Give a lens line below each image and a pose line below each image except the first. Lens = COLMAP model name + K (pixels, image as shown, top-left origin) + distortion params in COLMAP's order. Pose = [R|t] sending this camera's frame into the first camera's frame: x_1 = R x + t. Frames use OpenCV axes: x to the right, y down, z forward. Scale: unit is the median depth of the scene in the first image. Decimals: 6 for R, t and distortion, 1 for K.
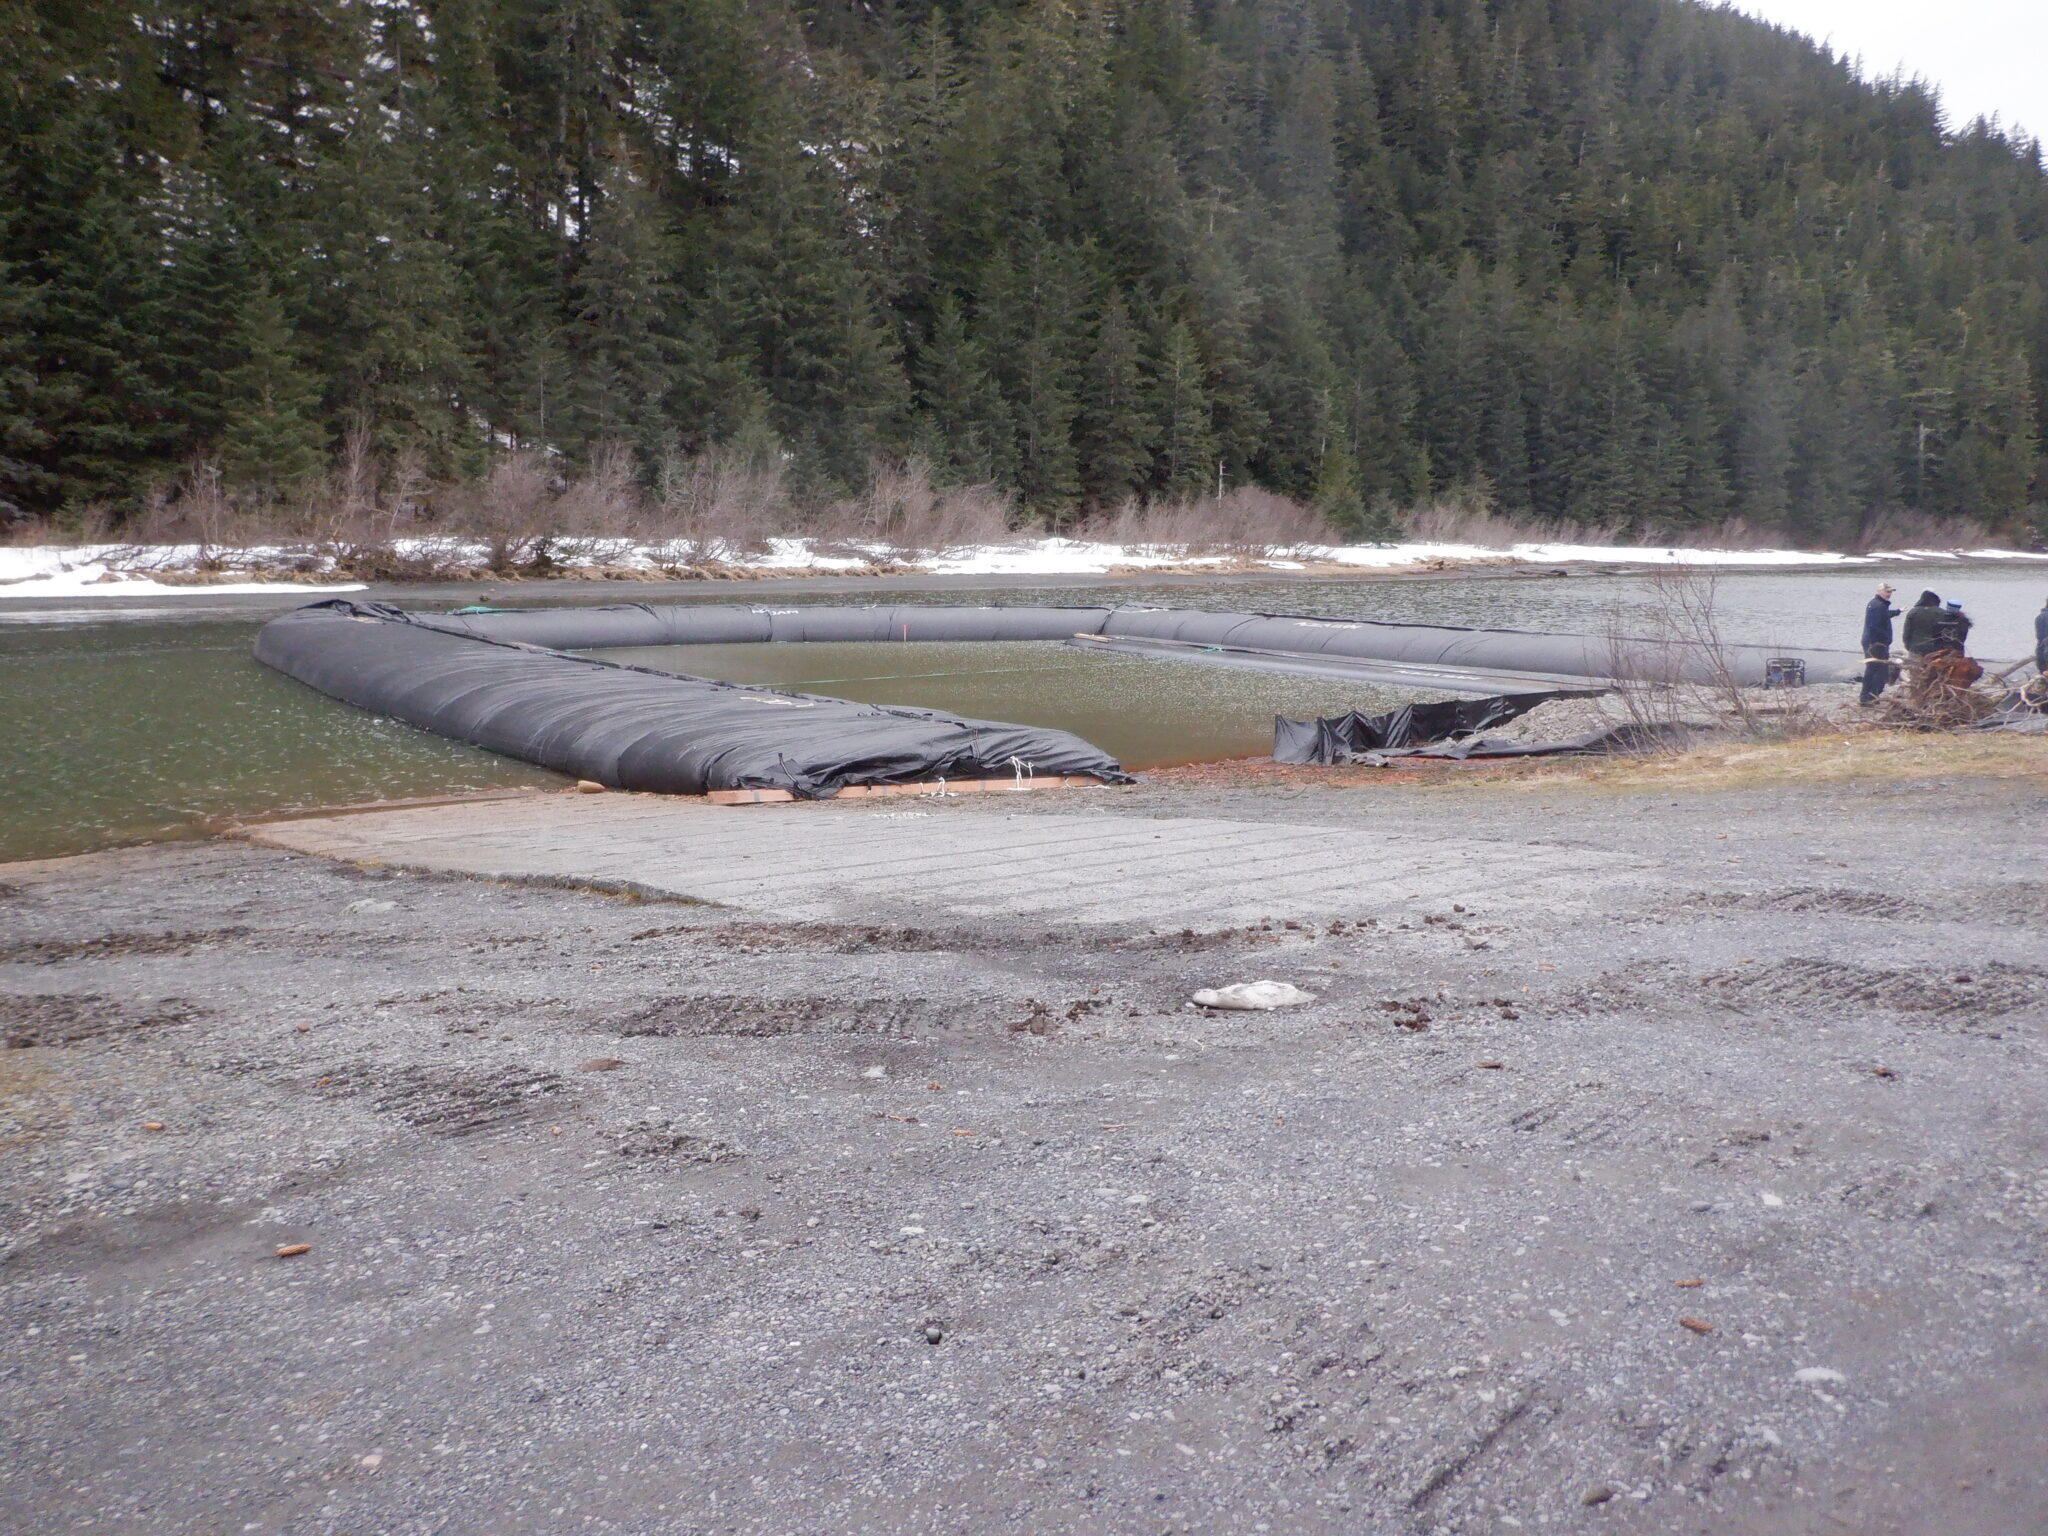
lens RADIAL K [[1716.2, 0, 1024.0], [0, 1716.2, 768.0], [0, 0, 1]] dist [0.003822, -0.002977]
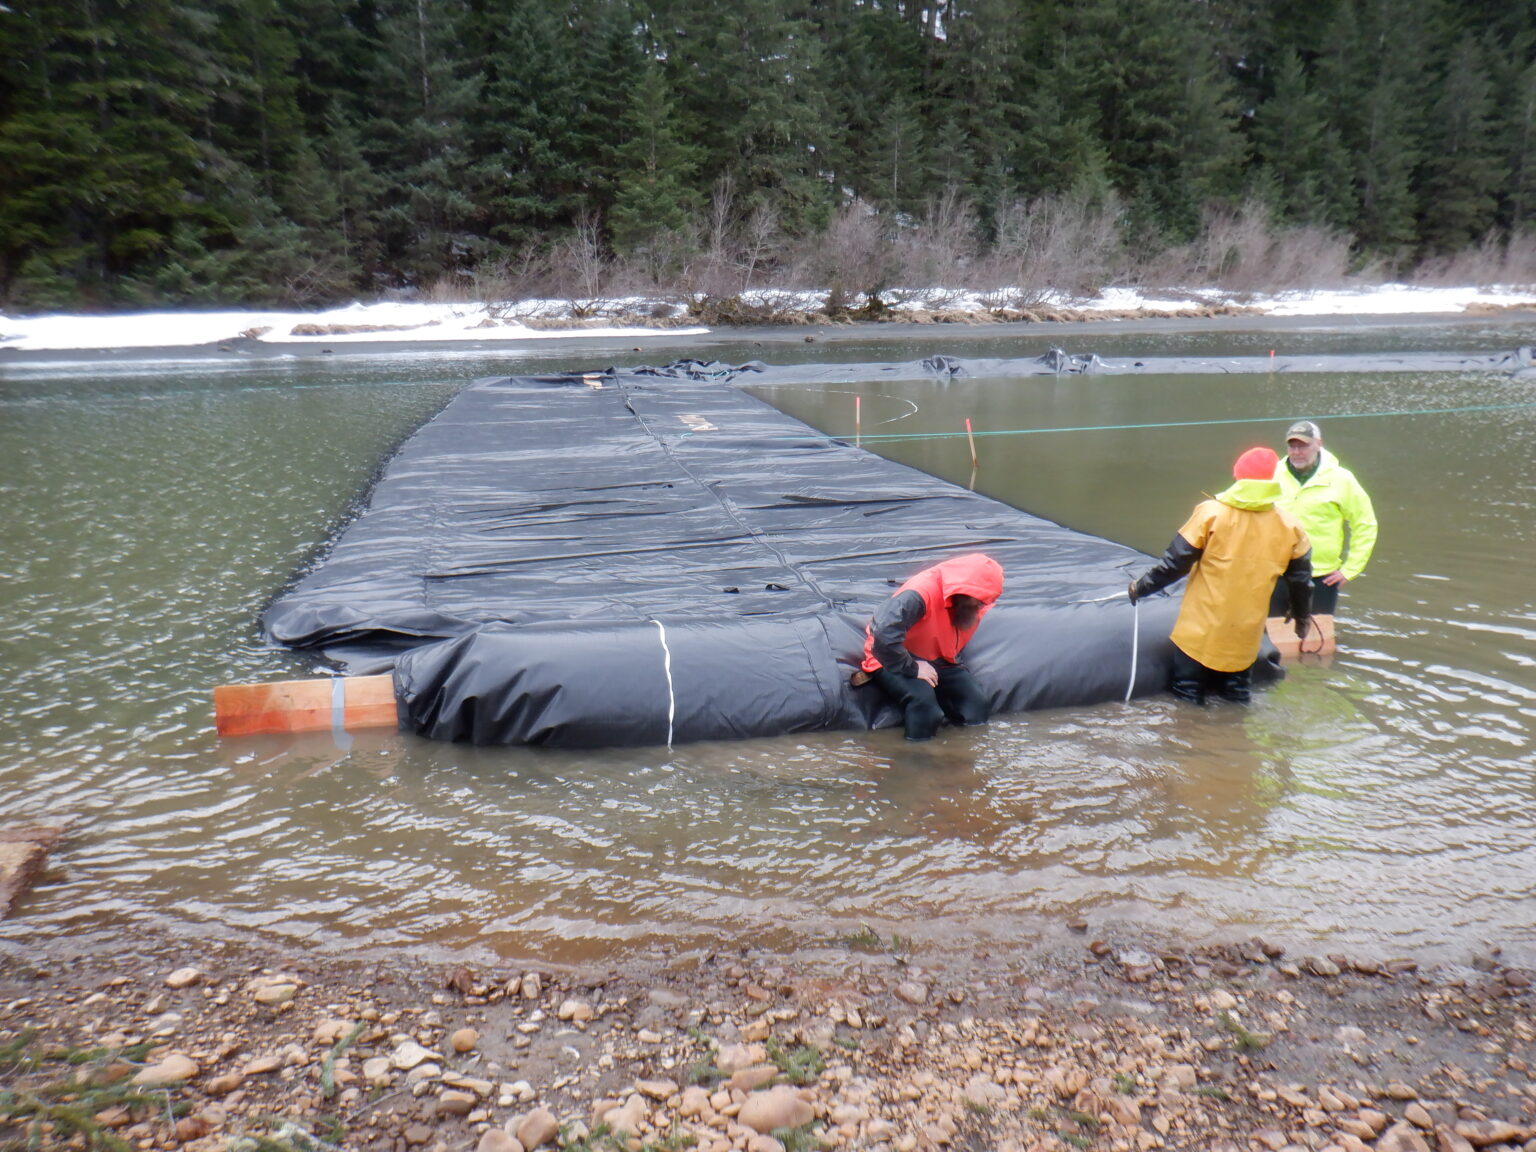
lens RADIAL K [[1287.2, 0, 768.0], [0, 1287.2, 576.0], [0, 0, 1]] dist [0.003822, -0.002977]
pose [[0.922014, 0.055485, -0.383161, -0.021291], [-0.029324, 0.996843, 0.073786, -0.008466], [0.386045, -0.056796, 0.920730, 0.163407]]
